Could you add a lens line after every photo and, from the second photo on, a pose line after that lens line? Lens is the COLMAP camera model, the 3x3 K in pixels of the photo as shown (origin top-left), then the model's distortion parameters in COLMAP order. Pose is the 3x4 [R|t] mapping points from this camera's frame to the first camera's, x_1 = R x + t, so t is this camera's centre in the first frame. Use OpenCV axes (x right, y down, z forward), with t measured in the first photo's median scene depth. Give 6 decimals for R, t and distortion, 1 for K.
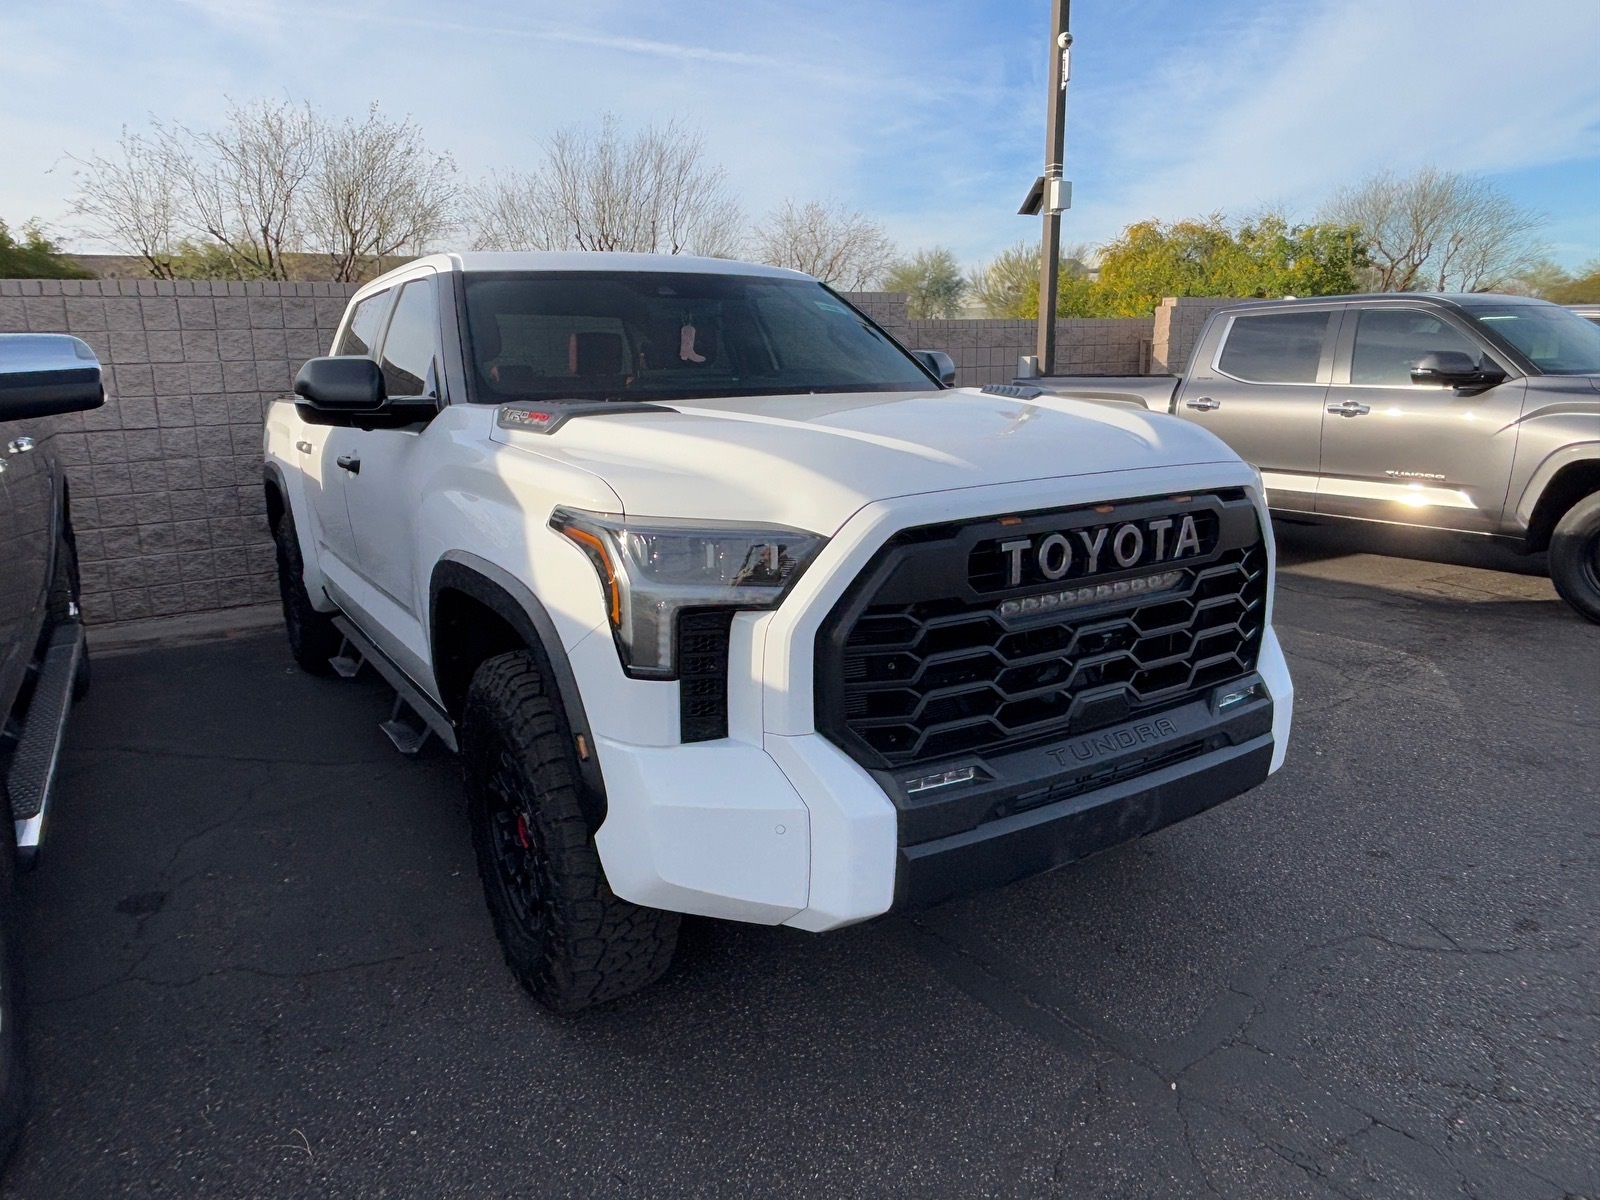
lens RADIAL K [[1017.8, 0, 793.3], [0, 1017.8, 593.5], [0, 0, 1]] dist [-0.002991, -0.001252]
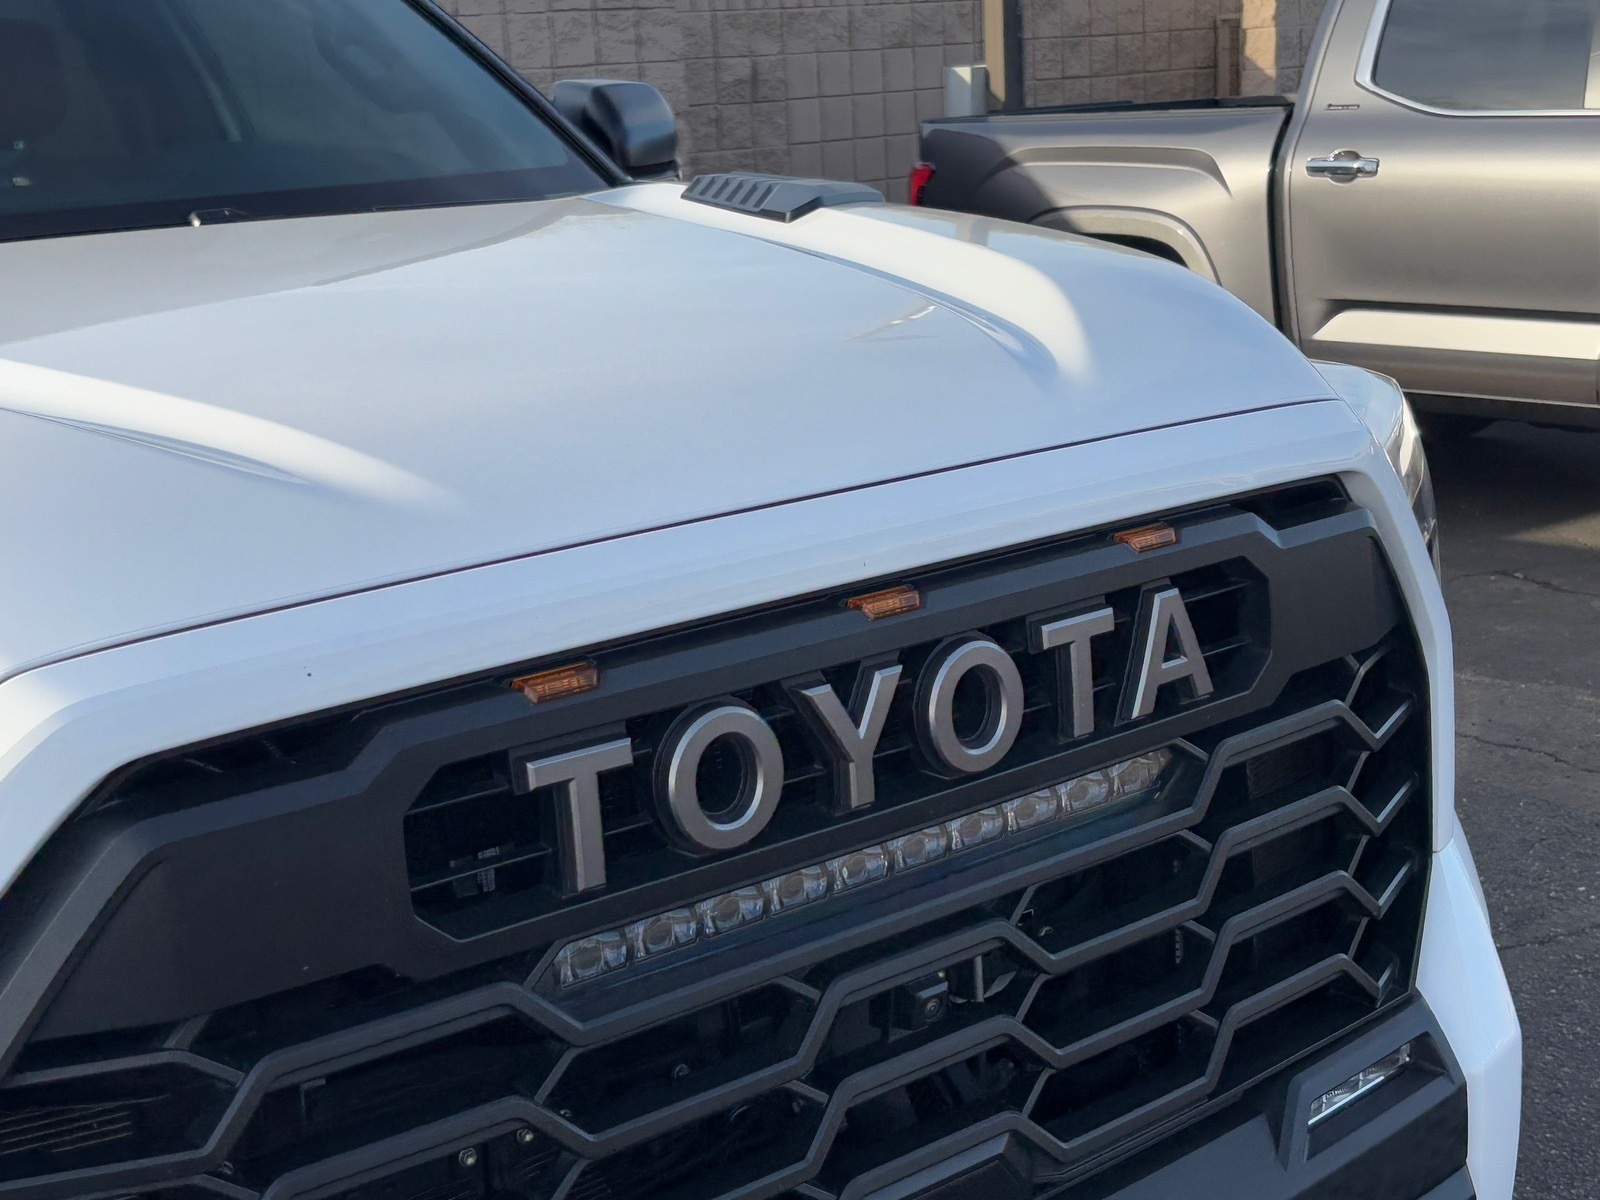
lens RADIAL K [[2246.0, 0, 802.9], [0, 2246.0, 603.1], [0, 0, 1]] dist [-0.008062, 0.000000]
pose [[0.990785, -0.067497, 0.117428, 0.183902], [0.067146, 0.997719, 0.006944, -0.082386], [-0.117629, 0.001005, 0.993057, 0.291624]]
